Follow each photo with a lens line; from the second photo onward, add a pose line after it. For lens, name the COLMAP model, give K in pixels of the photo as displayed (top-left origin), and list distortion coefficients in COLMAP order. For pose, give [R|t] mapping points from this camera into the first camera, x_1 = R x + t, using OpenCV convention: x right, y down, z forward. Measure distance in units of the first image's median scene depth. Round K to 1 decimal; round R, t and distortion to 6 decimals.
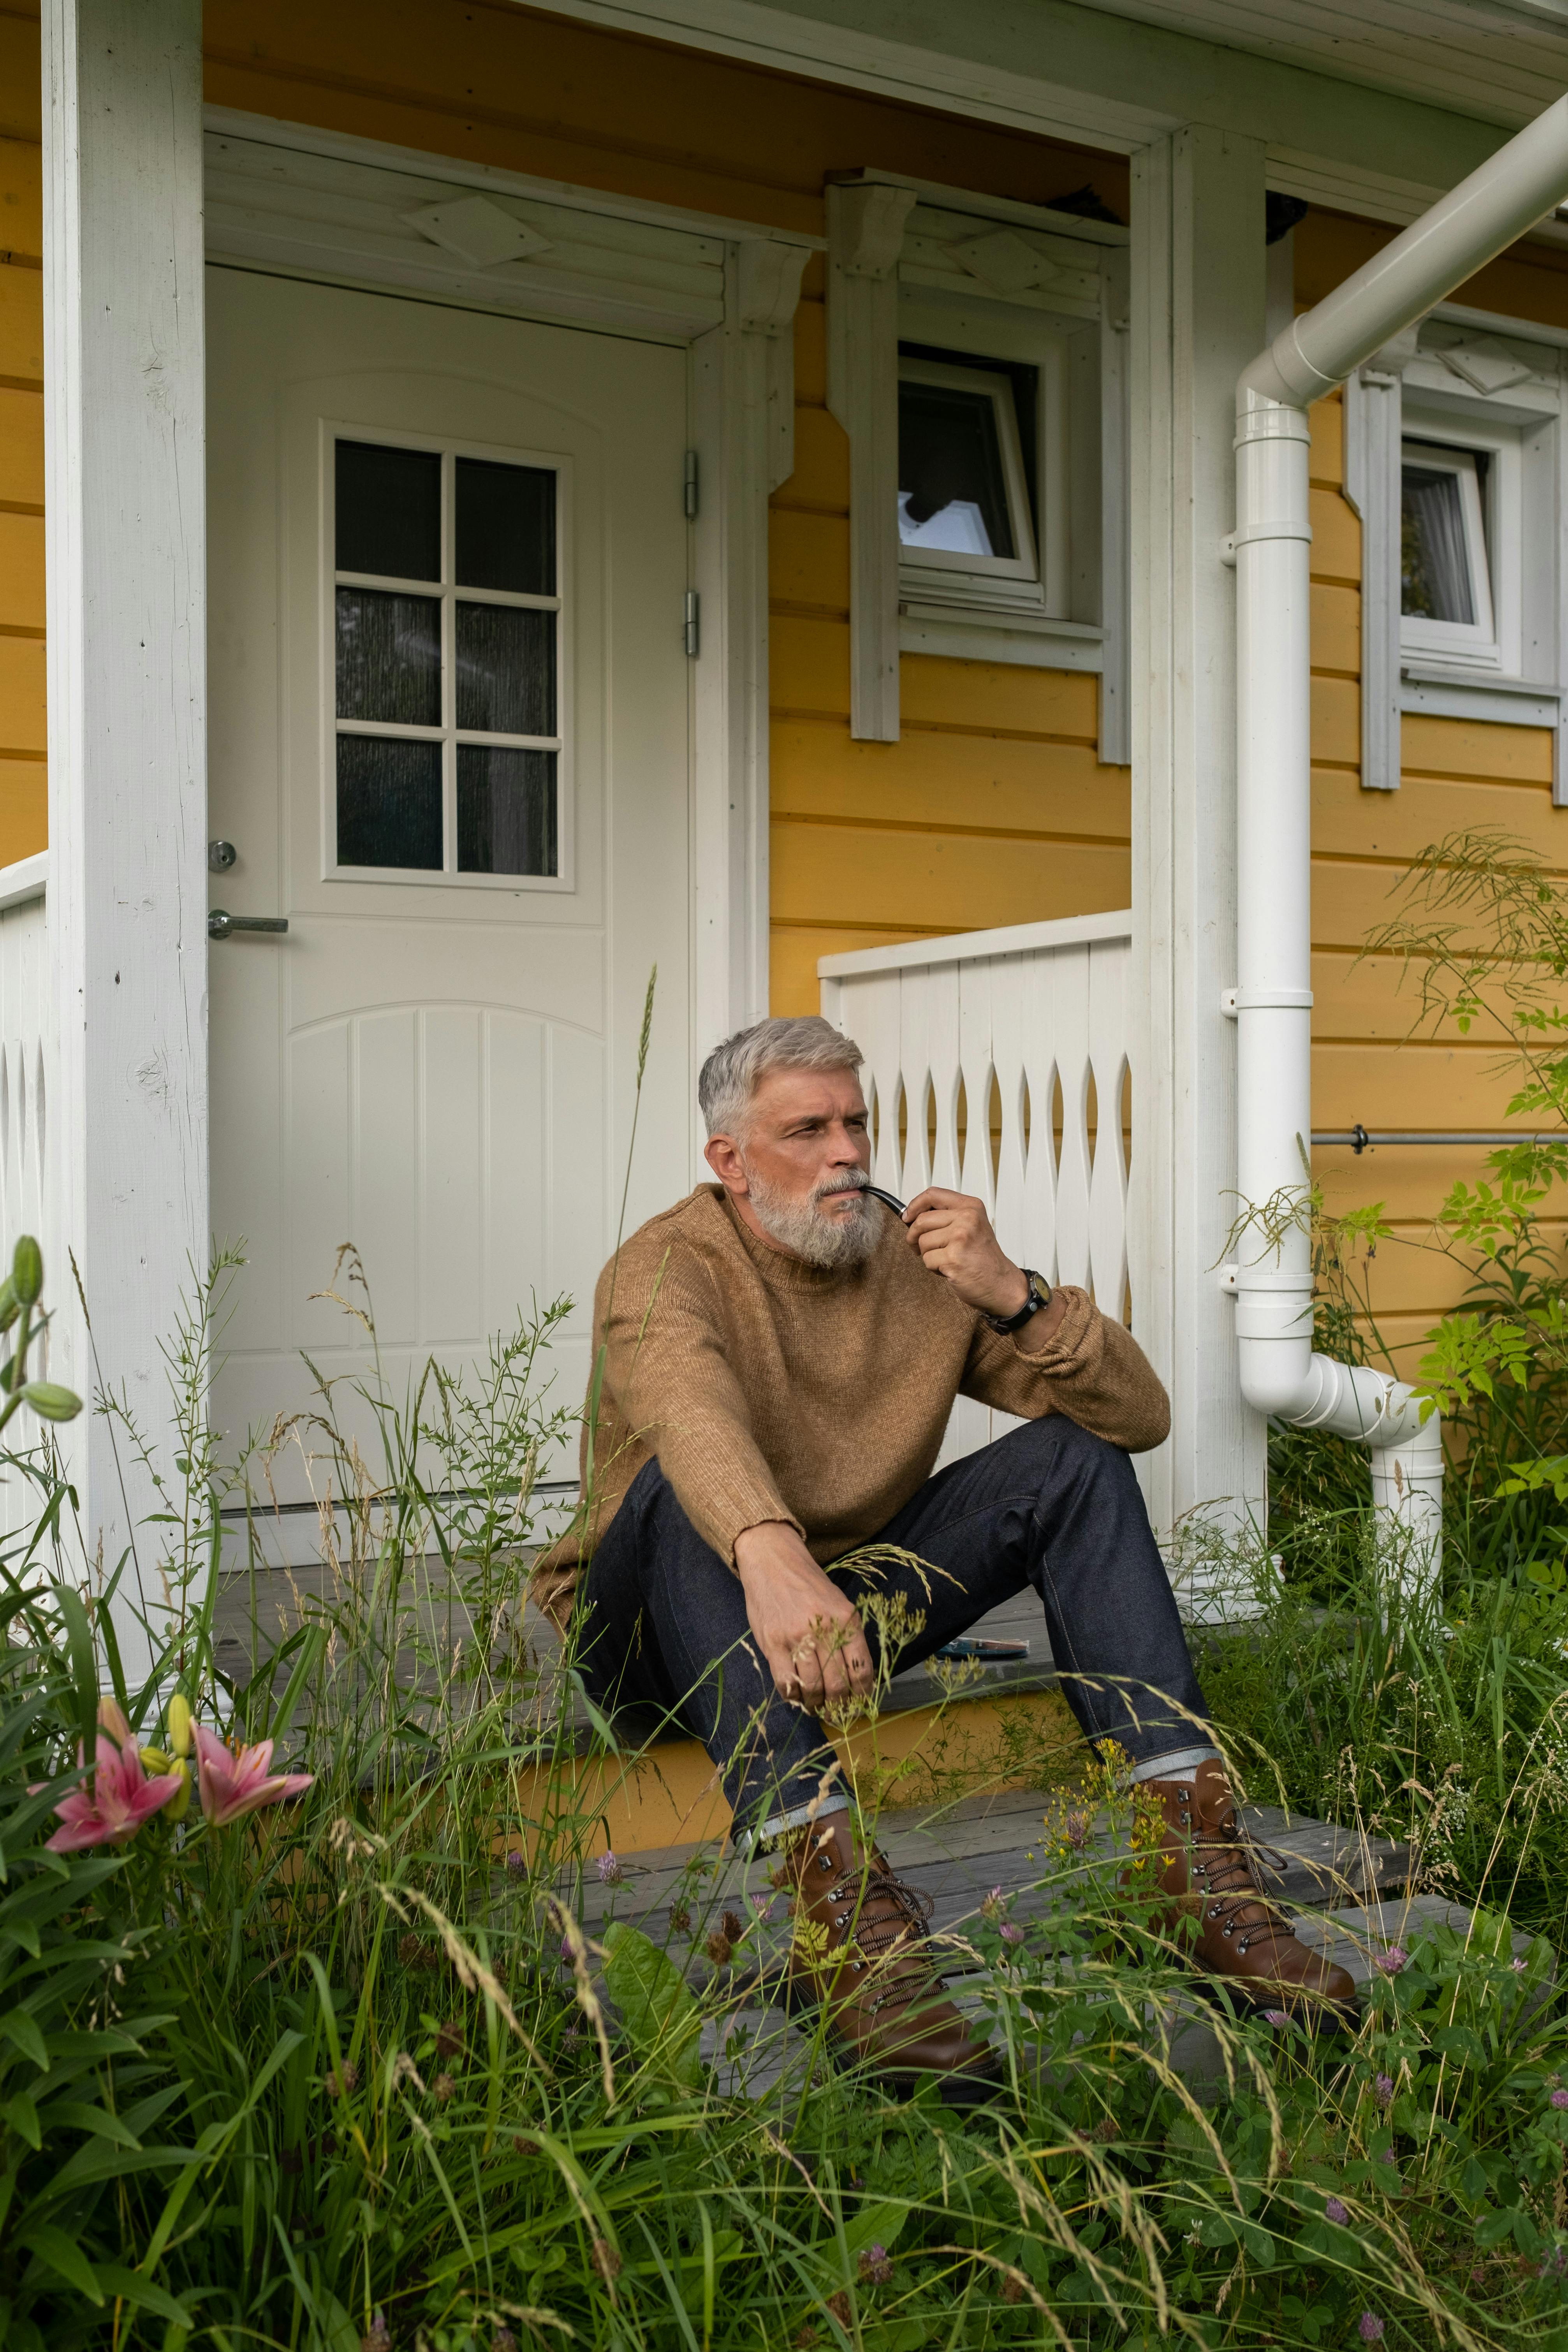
lens RADIAL K [[2350.2, 0, 794.3], [0, 2350.2, 1177.8], [0, 0, 1]] dist [0.003890, 0.012526]
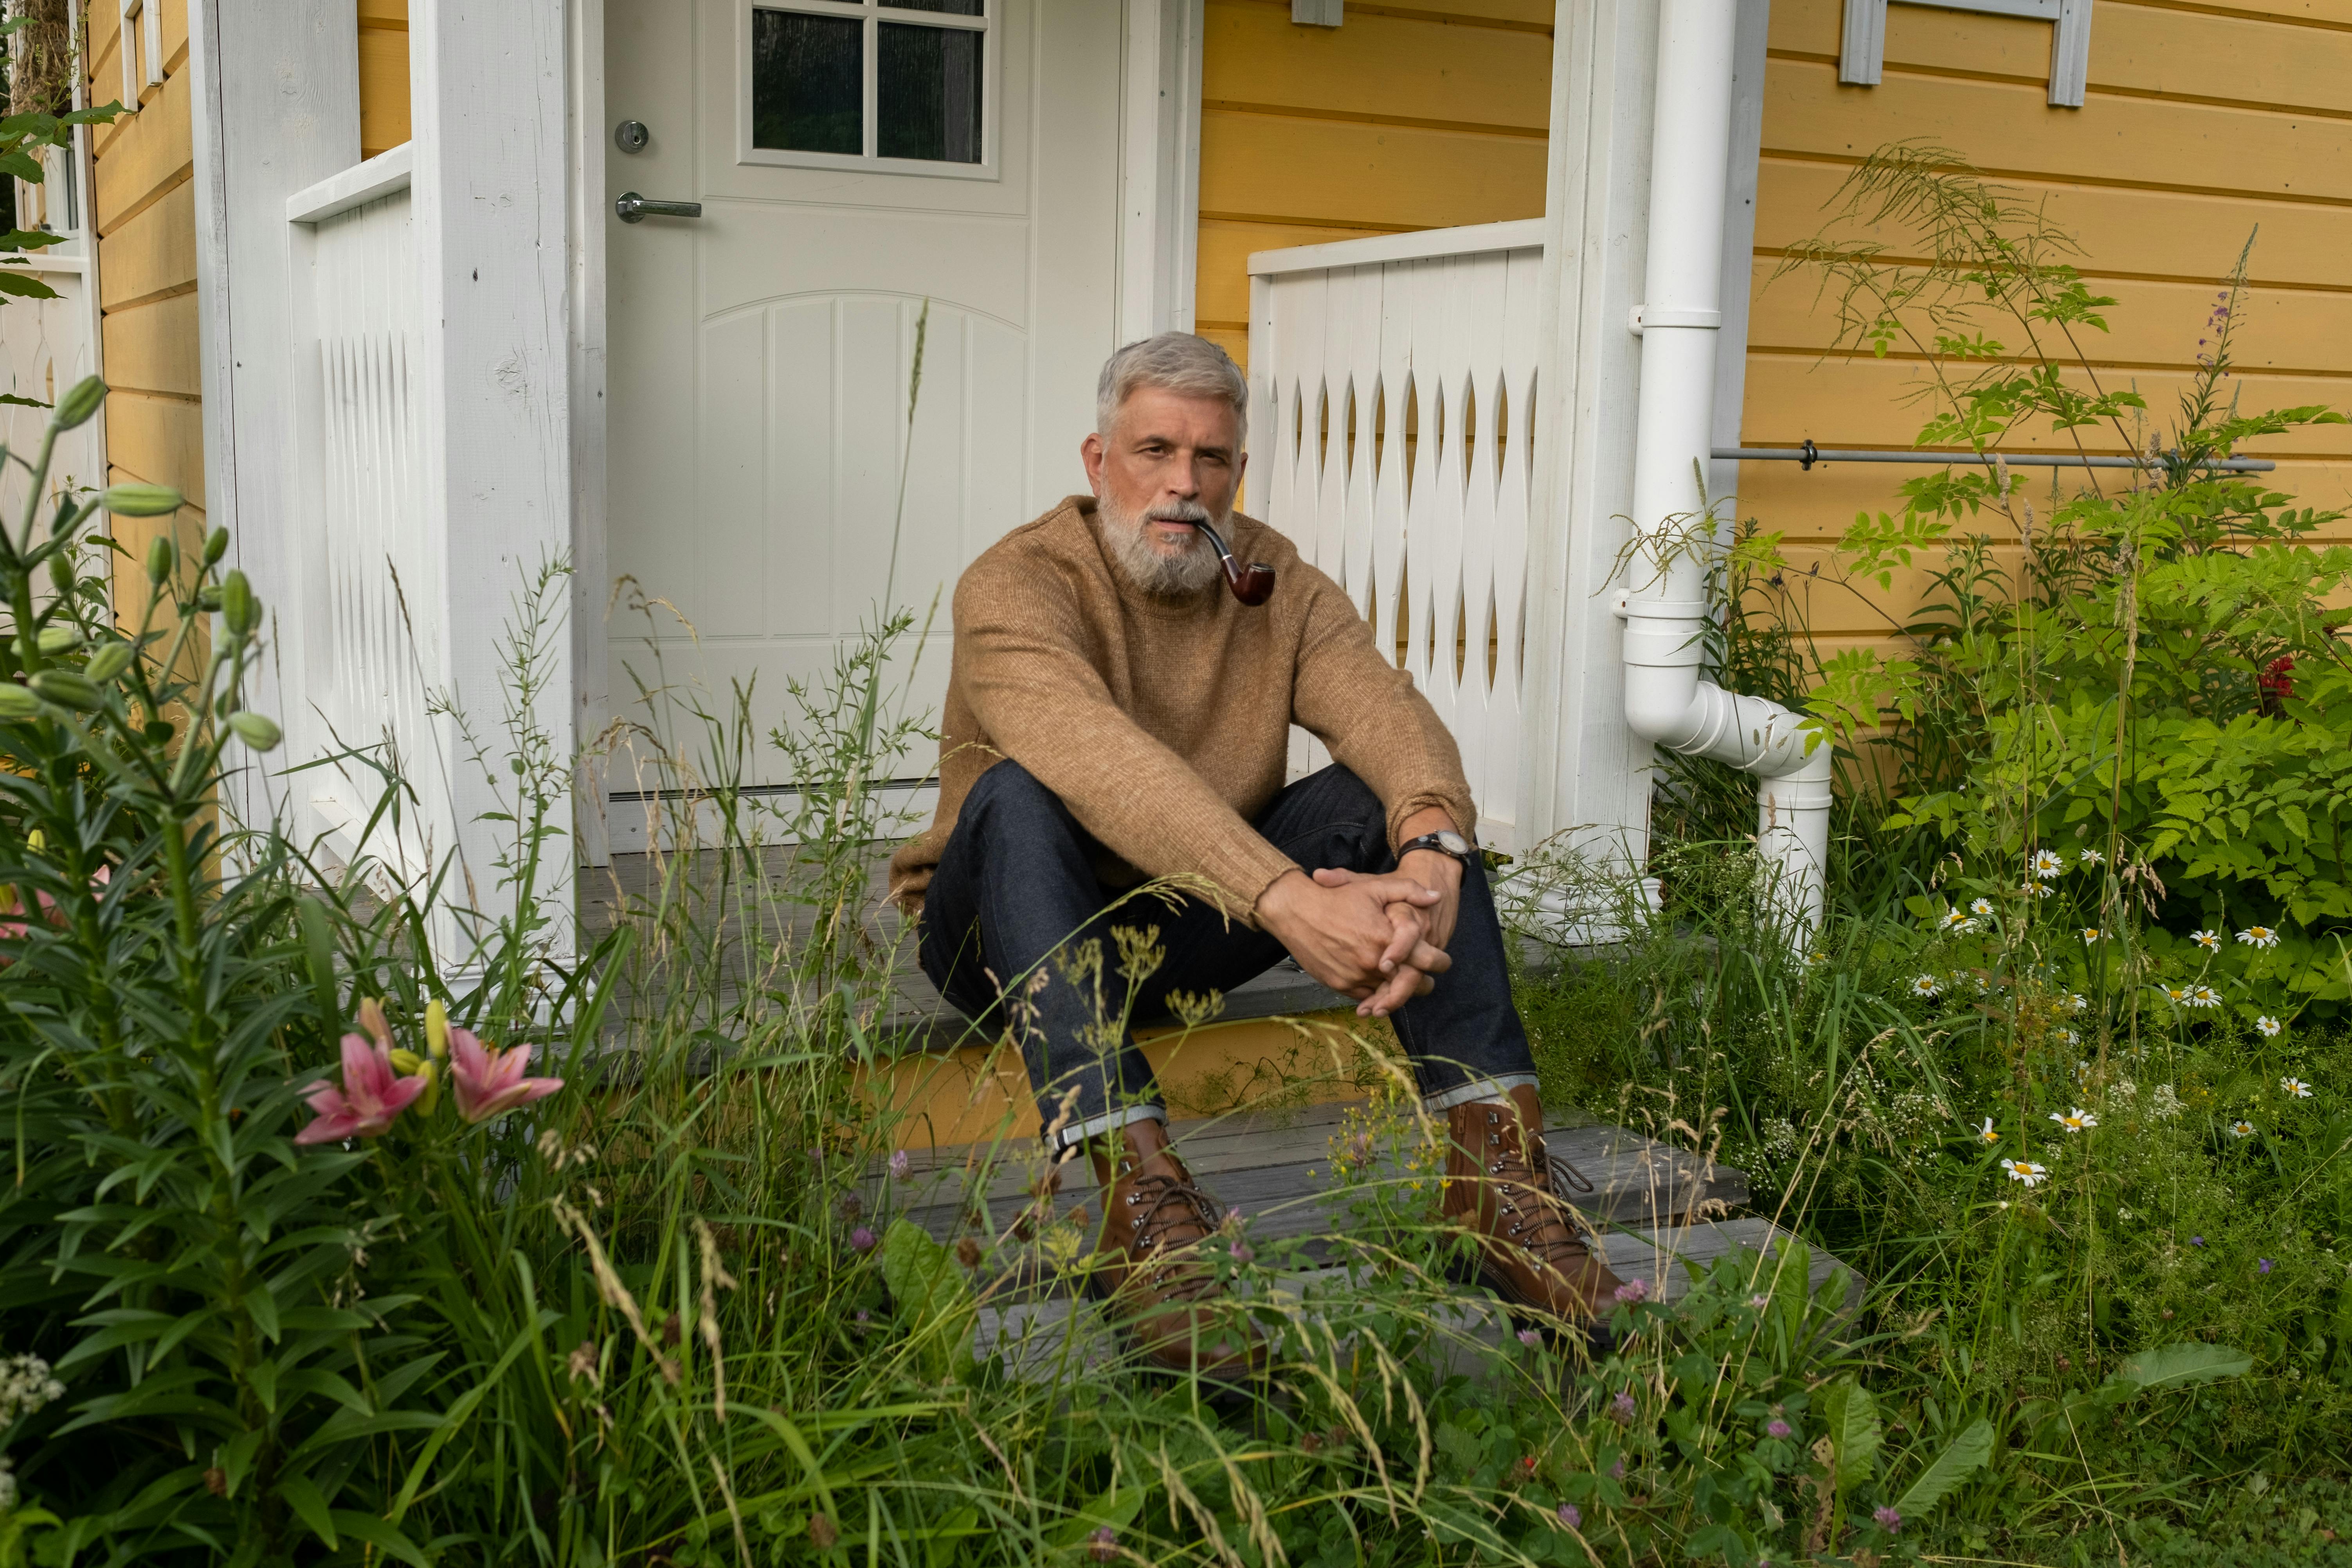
lens RADIAL K [[2358.2, 0, 1176.0], [0, 2358.2, 784.0], [0, 0, 1]] dist [0.006770, -0.017222]
pose [[0.997731, 0.038031, -0.055551, 0.056326], [-0.029947, 0.989739, 0.139714, -0.015100], [0.060295, -0.137733, 0.988632, -0.004490]]
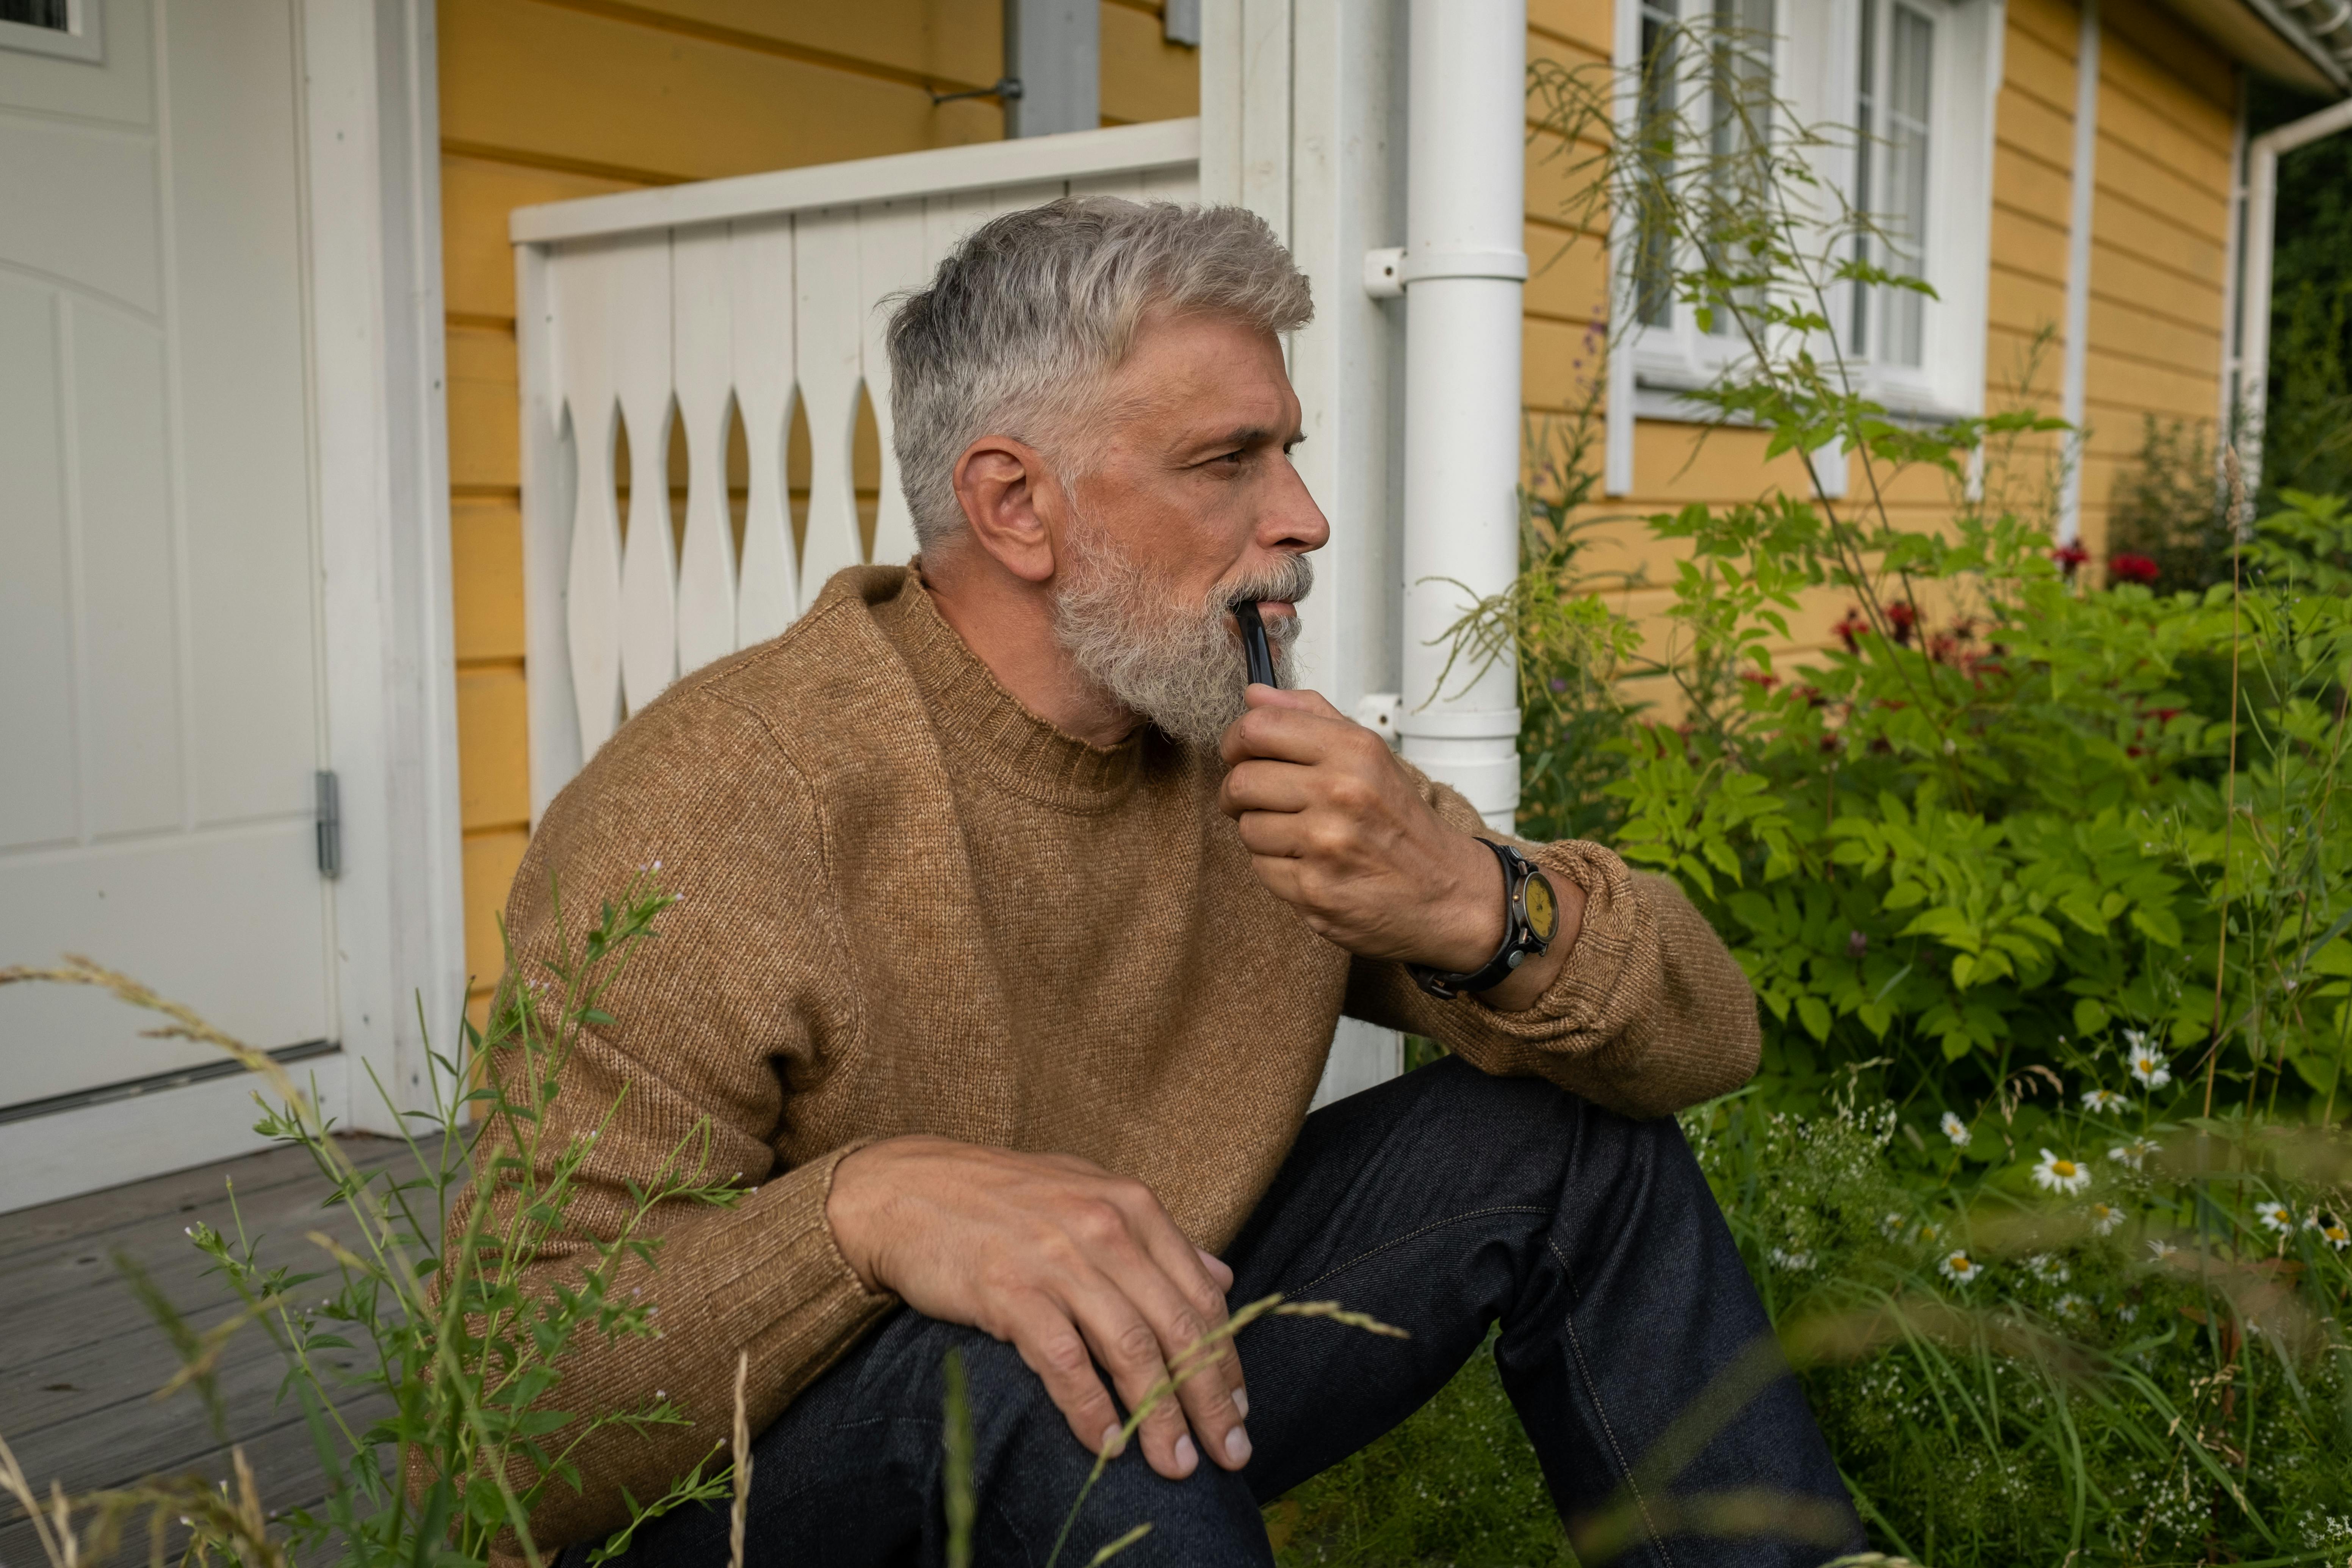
lens RADIAL K [[2358.4, 0, 1176.0], [0, 2358.4, 784.0], [0, 0, 1]] dist [0.006770, -0.017222]
pose [[0.907210, -0.047351, 0.418004, -0.130627], [0.007050, 0.995217, 0.097437, -0.001732], [-0.420618, -0.085449, 0.903205, 0.451361]]
